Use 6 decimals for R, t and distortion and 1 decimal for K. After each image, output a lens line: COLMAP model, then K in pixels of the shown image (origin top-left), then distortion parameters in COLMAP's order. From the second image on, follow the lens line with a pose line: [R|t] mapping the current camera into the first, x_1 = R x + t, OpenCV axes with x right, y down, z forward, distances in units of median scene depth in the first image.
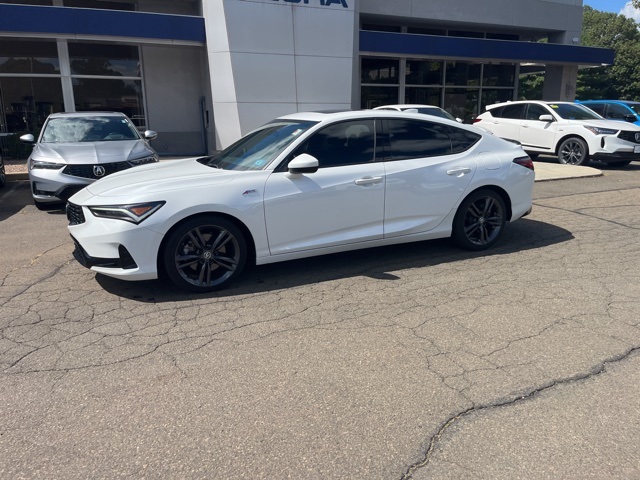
lens RADIAL K [[483.0, 0, 319.5], [0, 483.0, 235.1], [0, 0, 1]] dist [0.083302, -0.109372]
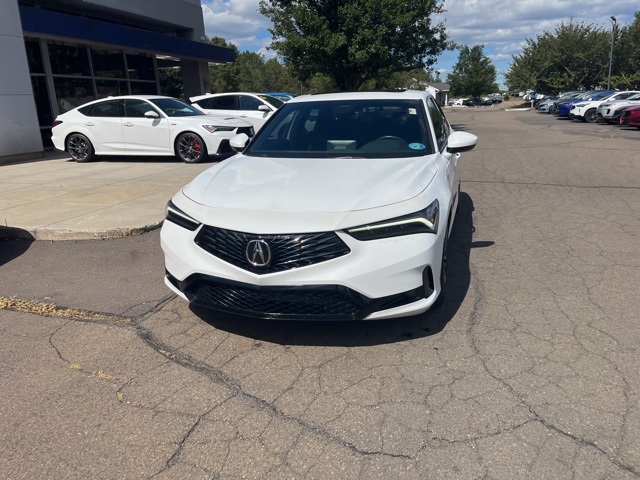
lens RADIAL K [[483.0, 0, 316.6], [0, 483.0, 235.2], [0, 0, 1]] dist [0.083302, -0.109372]
pose [[0.667114, -0.209269, 0.714958, -0.824033], [0.205497, 0.974191, 0.093401, -0.102442], [-0.716052, 0.084612, 0.692900, 0.485514]]
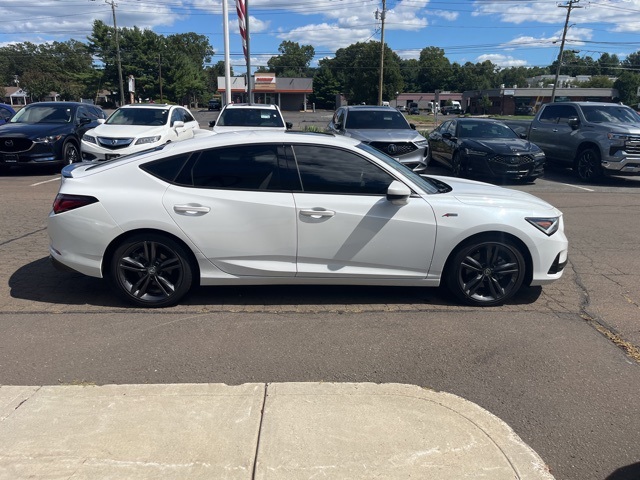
lens RADIAL K [[483.0, 0, 317.5], [0, 483.0, 234.4], [0, 0, 1]] dist [0.083302, -0.109372]
pose [[-0.926075, -0.096591, 0.364768, -0.389712], [0.087160, 0.885784, 0.455840, -0.554181], [-0.367136, 0.453936, -0.811883, 2.020189]]
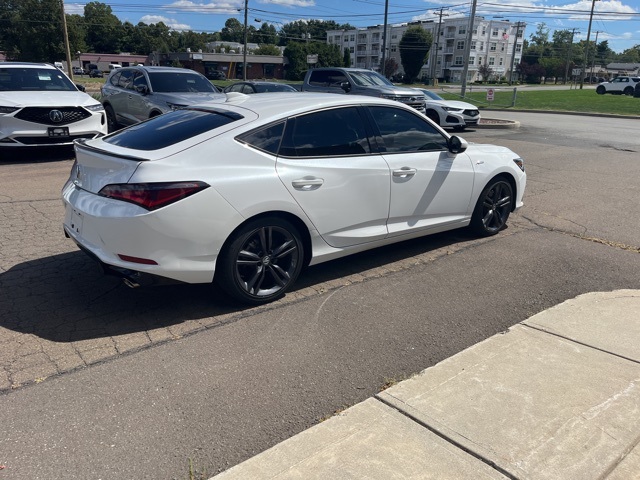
lens RADIAL K [[483.0, 0, 319.2], [0, 483.0, 236.1], [0, 0, 1]] dist [0.083302, -0.109372]
pose [[-0.972297, 0.062987, -0.225104, 0.289825], [-0.066256, 0.849252, 0.523813, -0.552160], [0.224163, 0.524216, -0.821552, 2.060647]]
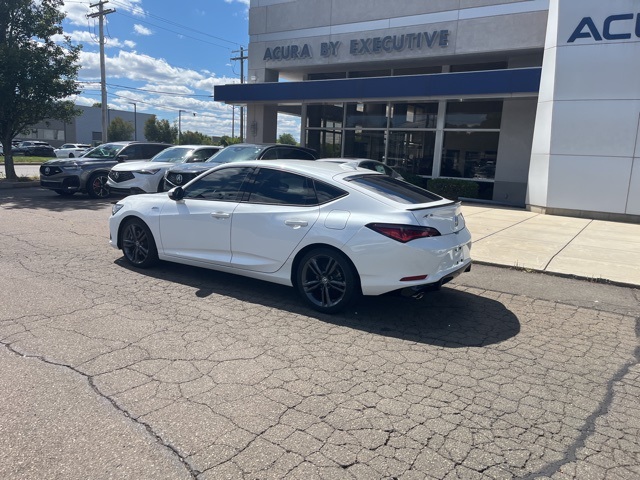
lens RADIAL K [[483.0, 0, 319.0], [0, 483.0, 239.6], [0, 0, 1]] dist [0.083302, -0.109372]
pose [[0.533373, 0.175578, -0.827457, 1.189540], [-0.246984, 0.967919, 0.046178, -0.161737], [0.809019, 0.179739, 0.559627, 0.501929]]
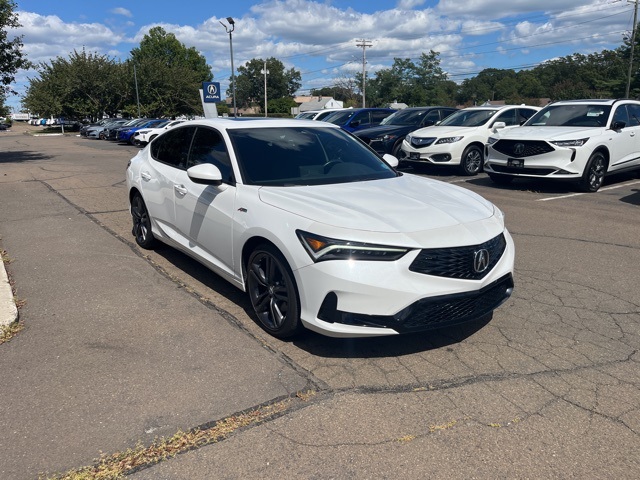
lens RADIAL K [[483.0, 0, 318.9], [0, 483.0, 242.0], [0, 0, 1]] dist [0.083302, -0.109372]
pose [[-0.194492, -0.233504, 0.952706, -1.035929], [0.244547, 0.929043, 0.277627, -0.296148], [-0.949931, 0.286978, -0.123589, 1.195878]]
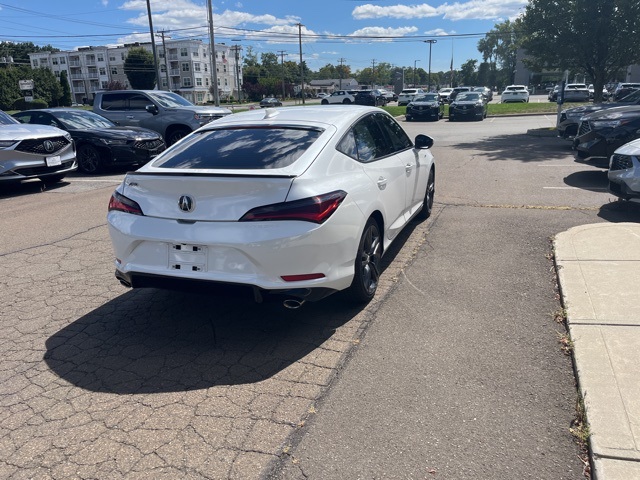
lens RADIAL K [[483.0, 0, 319.7], [0, 483.0, 243.2], [0, 0, 1]] dist [0.083302, -0.109372]
pose [[-0.717457, 0.231108, -0.657149, 0.784149], [-0.128981, 0.882978, 0.451346, -0.495980], [0.684558, 0.408581, -0.603690, 1.863512]]
